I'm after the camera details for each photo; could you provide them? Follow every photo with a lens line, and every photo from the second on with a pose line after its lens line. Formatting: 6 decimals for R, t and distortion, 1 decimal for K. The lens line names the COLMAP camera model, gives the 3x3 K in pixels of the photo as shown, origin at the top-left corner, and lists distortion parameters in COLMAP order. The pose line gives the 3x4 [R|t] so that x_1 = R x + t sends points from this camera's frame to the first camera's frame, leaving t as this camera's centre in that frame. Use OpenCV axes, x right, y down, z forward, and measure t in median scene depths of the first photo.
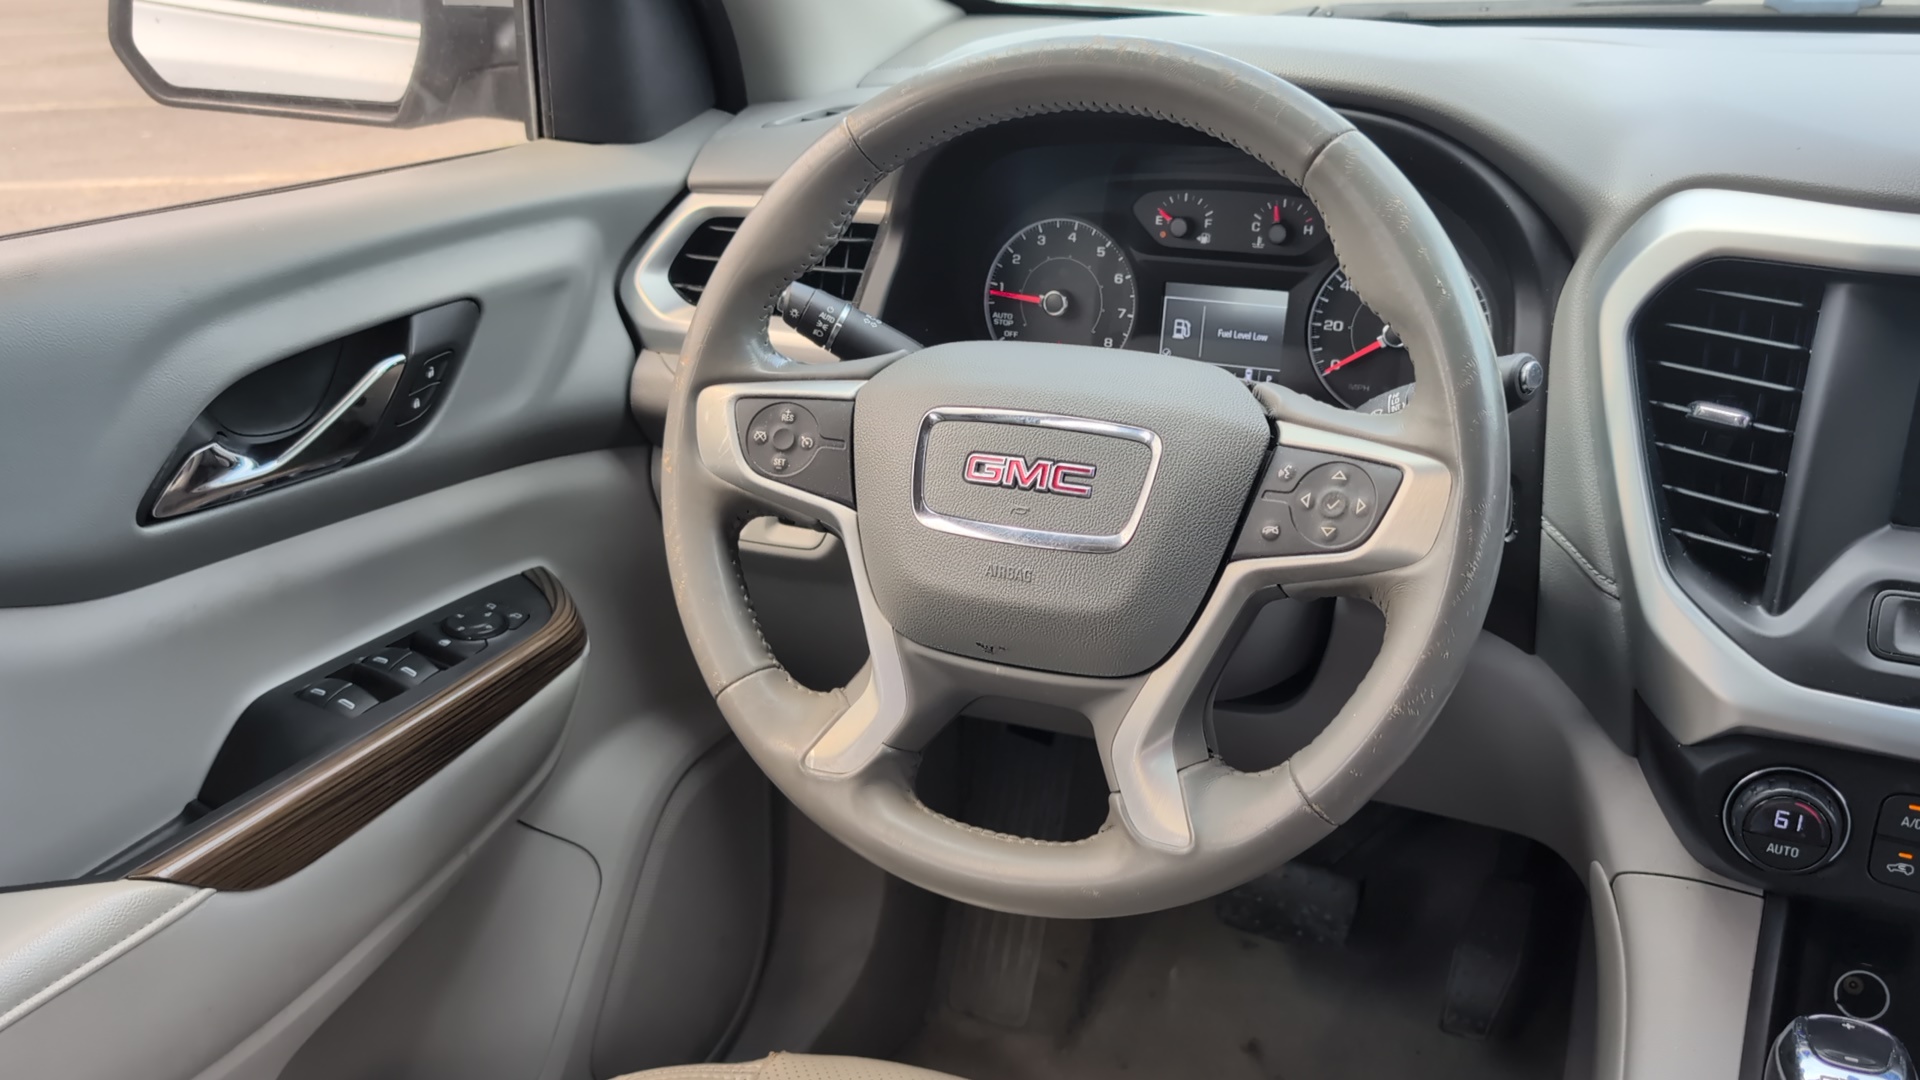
lens RADIAL K [[1588.3, 0, 960.1], [0, 1588.3, 558.3], [0, 0, 1]] dist [0.003414, -0.017408]
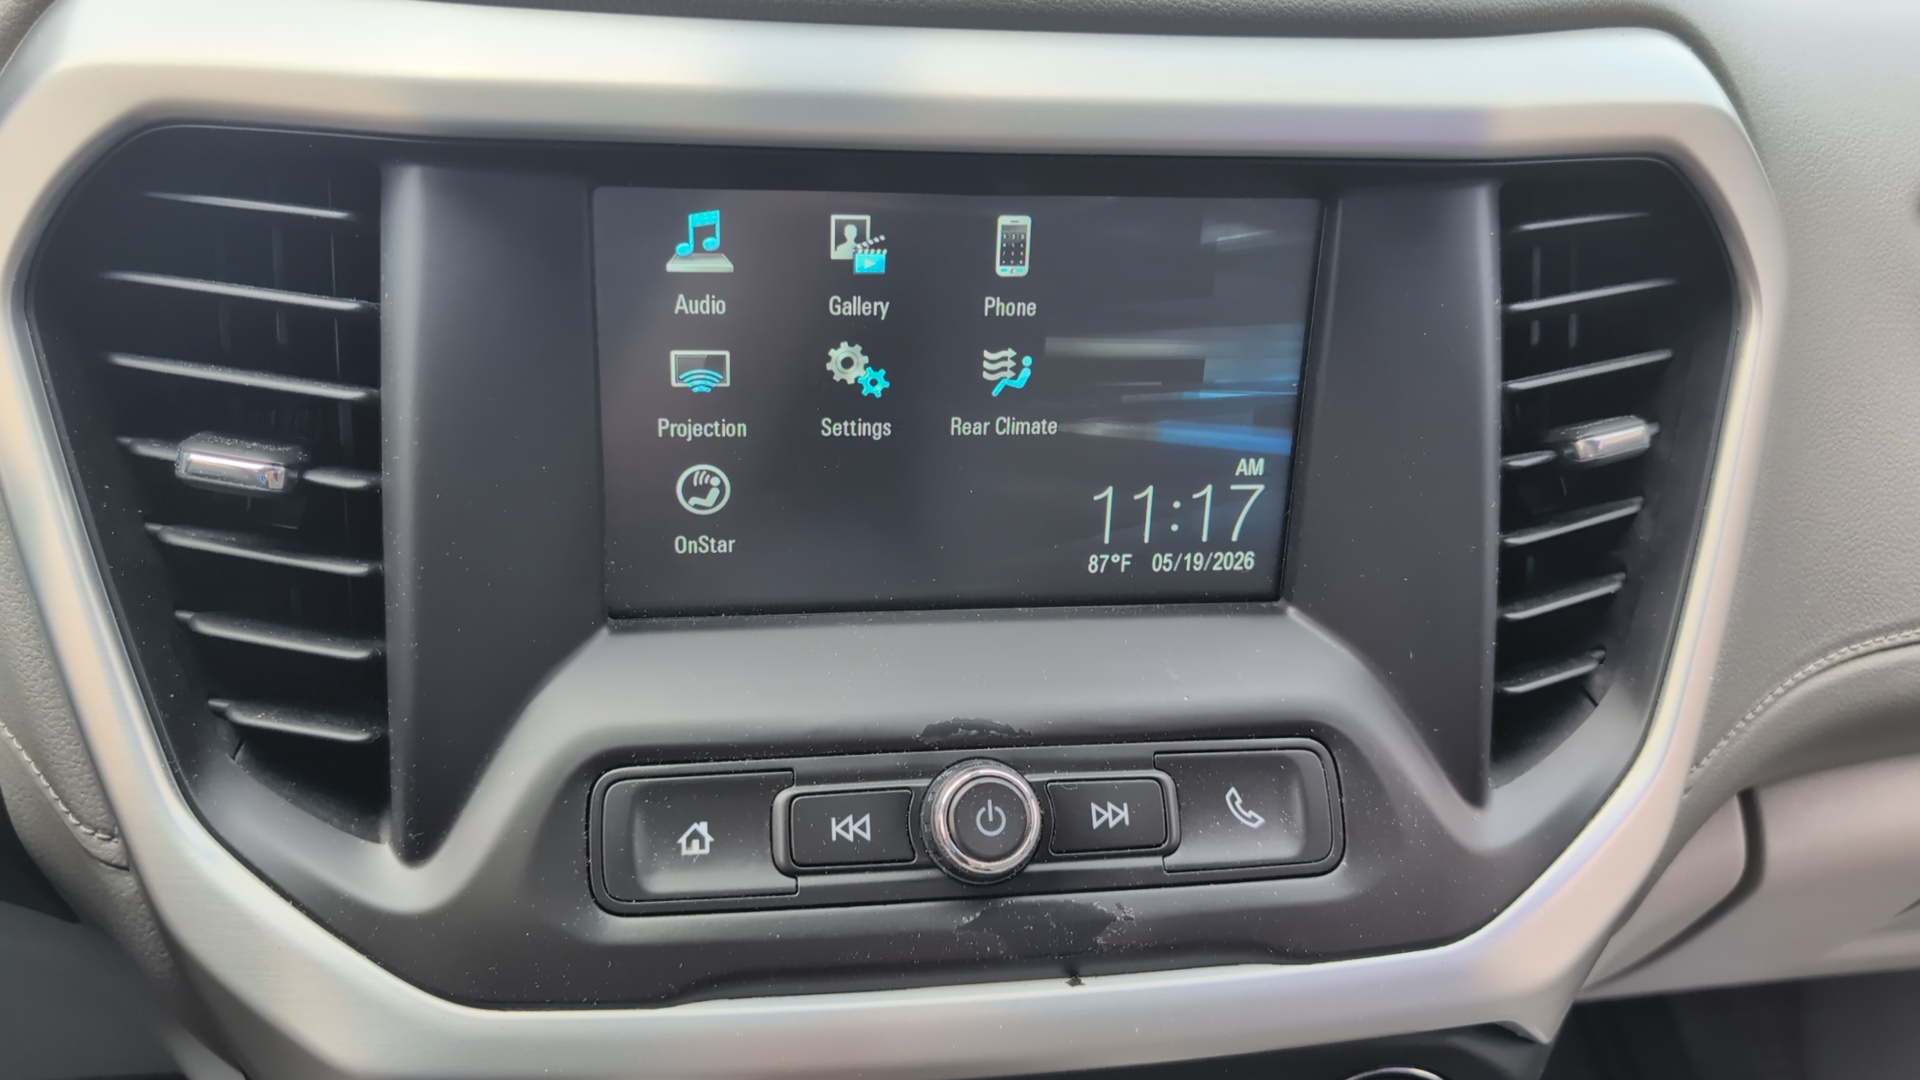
lens RADIAL K [[1517.9, 0, 960.0], [0, 1517.9, 540.0], [0, 0, 1]] dist [0.013090, -0.002155]
pose [[0.812690, -0.207207, 0.544610, 0.401958], [0.160051, 0.978068, 0.133289, -0.093851], [-0.560284, -0.021157, 0.828030, 0.505747]]
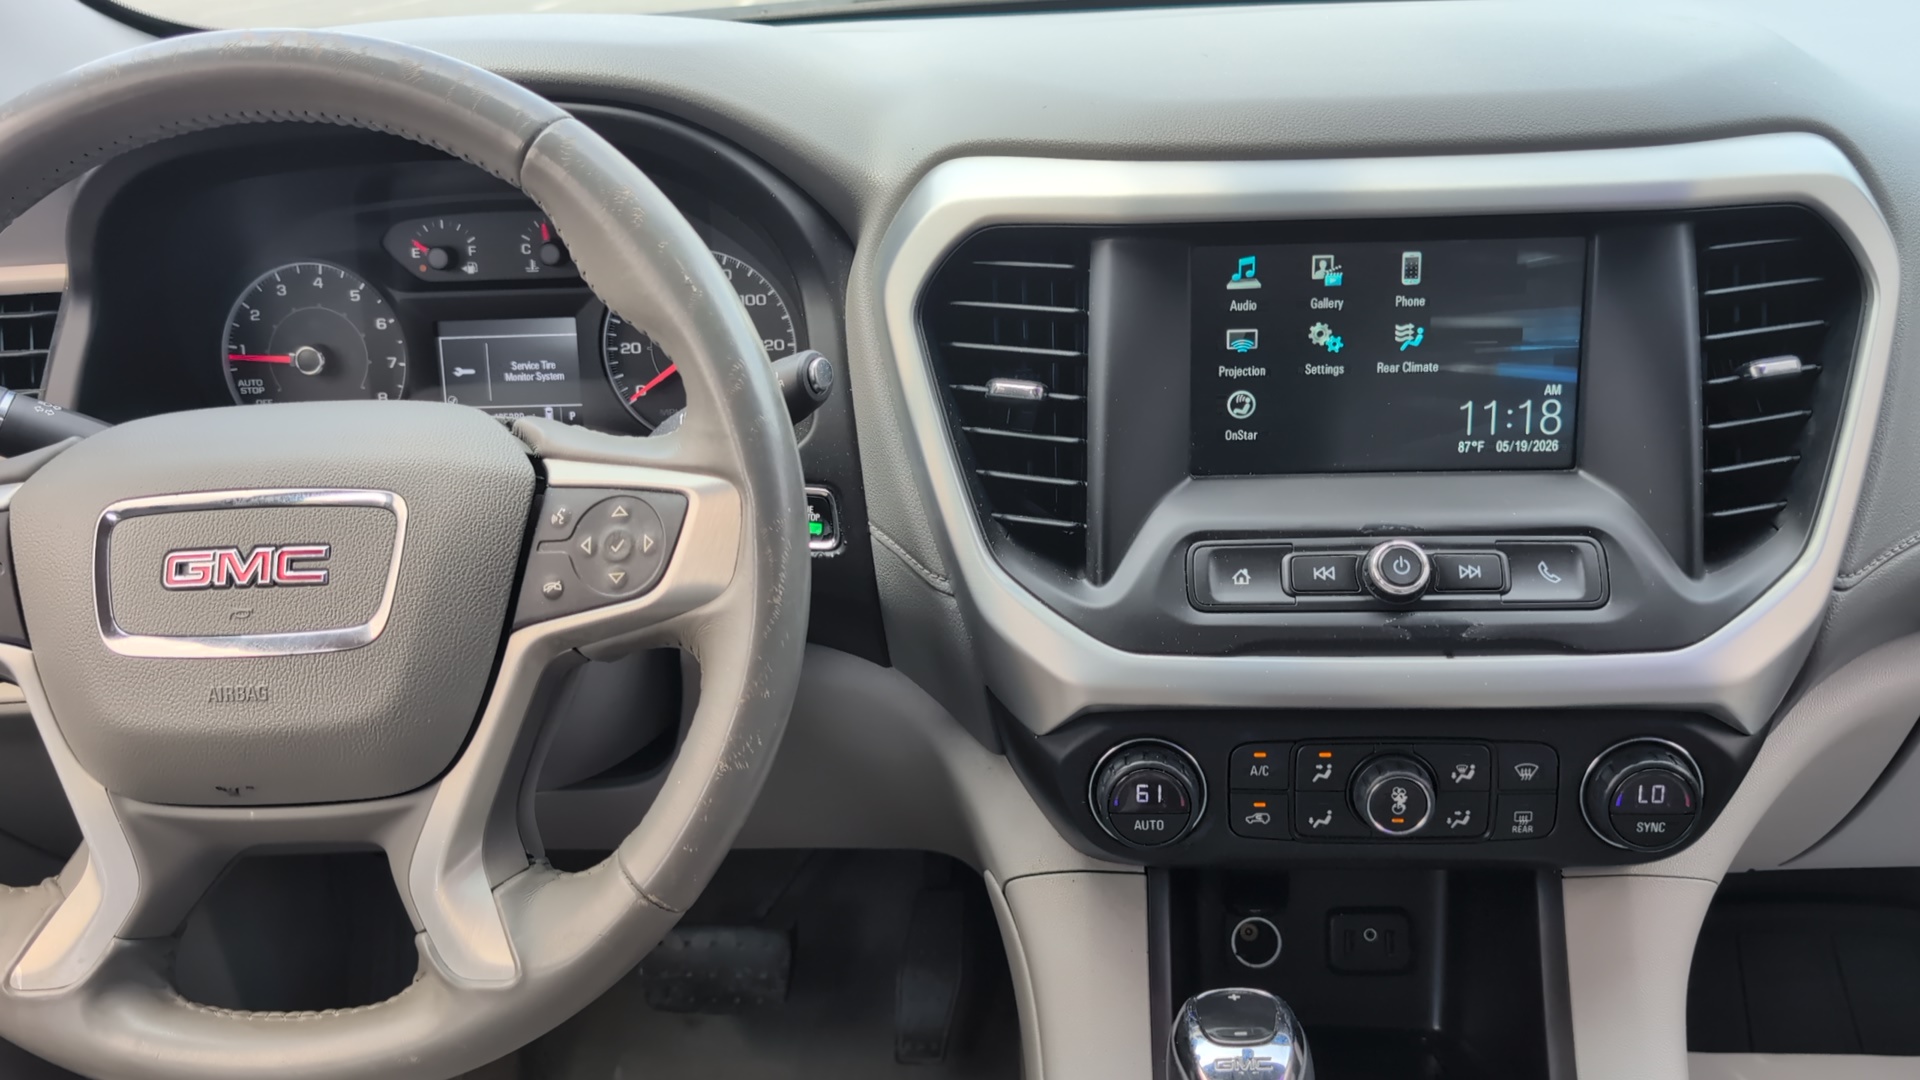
lens RADIAL K [[1592.5, 0, 960.0], [0, 1592.5, 540.0], [0, 0, 1]] dist [0.079877, -0.290455]
pose [[0.925497, -0.156653, 0.344842, 0.100087], [0.170086, 0.985390, -0.008843, 0.002221], [-0.338418, 0.066837, 0.938619, 0.111558]]
